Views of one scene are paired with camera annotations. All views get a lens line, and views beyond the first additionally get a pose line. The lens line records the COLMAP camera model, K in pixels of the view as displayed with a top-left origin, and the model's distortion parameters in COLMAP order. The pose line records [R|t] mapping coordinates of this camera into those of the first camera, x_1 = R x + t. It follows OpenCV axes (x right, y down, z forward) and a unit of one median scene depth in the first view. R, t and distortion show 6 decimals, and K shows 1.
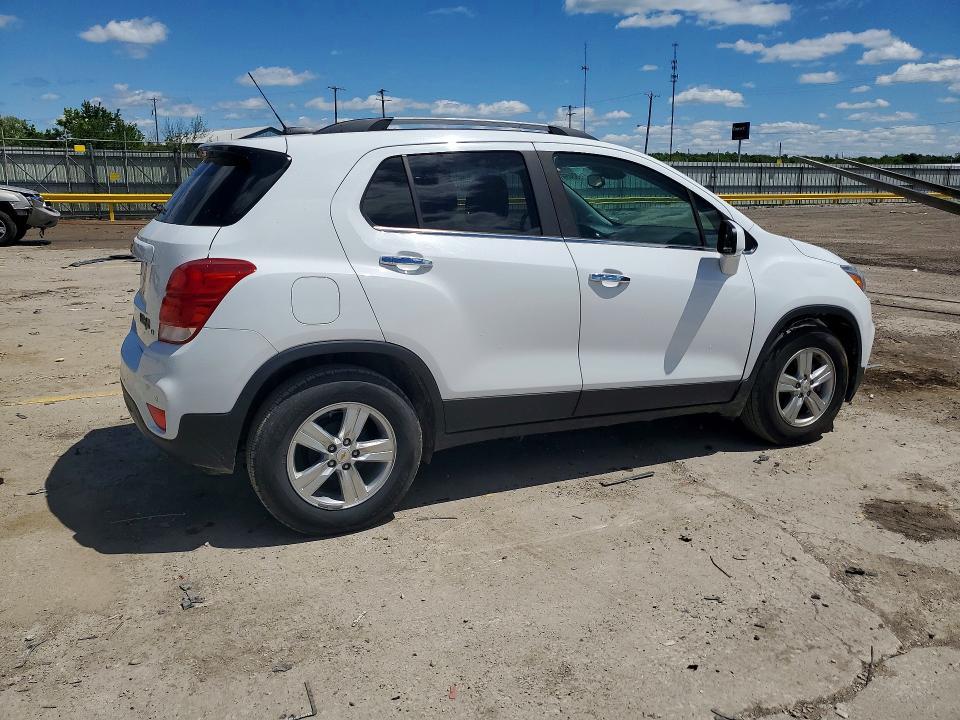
lens RADIAL K [[736.8, 0, 480.0], [0, 736.8, 360.0], [0, 0, 1]] dist [-0.012481, 0.040362]
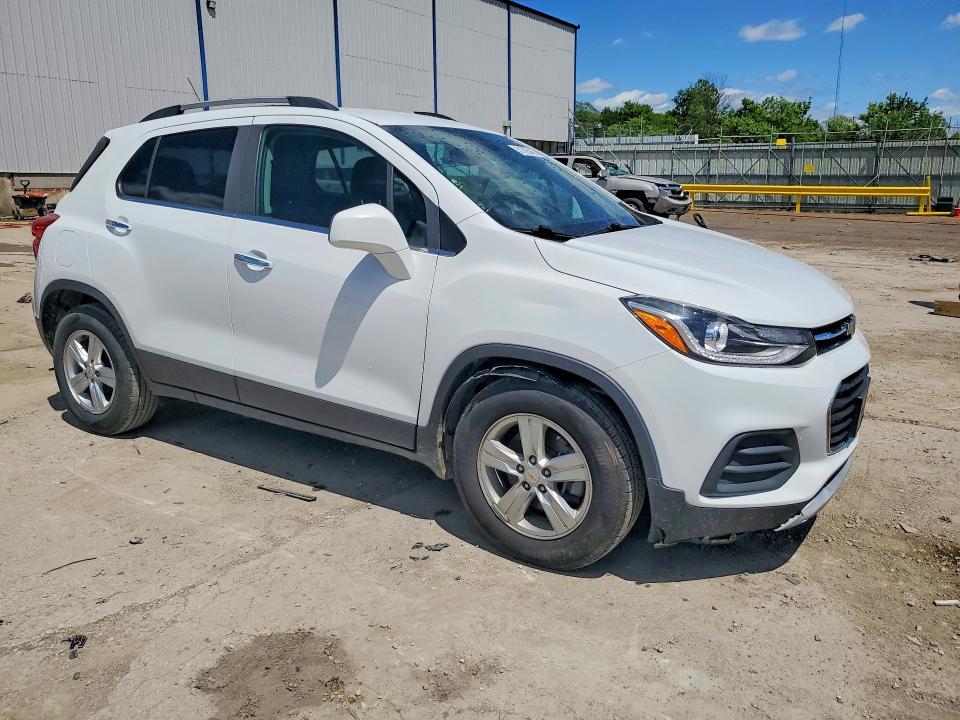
lens RADIAL K [[736.8, 0, 480.0], [0, 736.8, 360.0], [0, 0, 1]] dist [-0.012481, 0.040362]
pose [[0.551531, 0.198522, -0.810187, 0.131250], [-0.192347, 0.975360, 0.108056, -0.017304], [0.811675, 0.096241, 0.576126, 0.085736]]
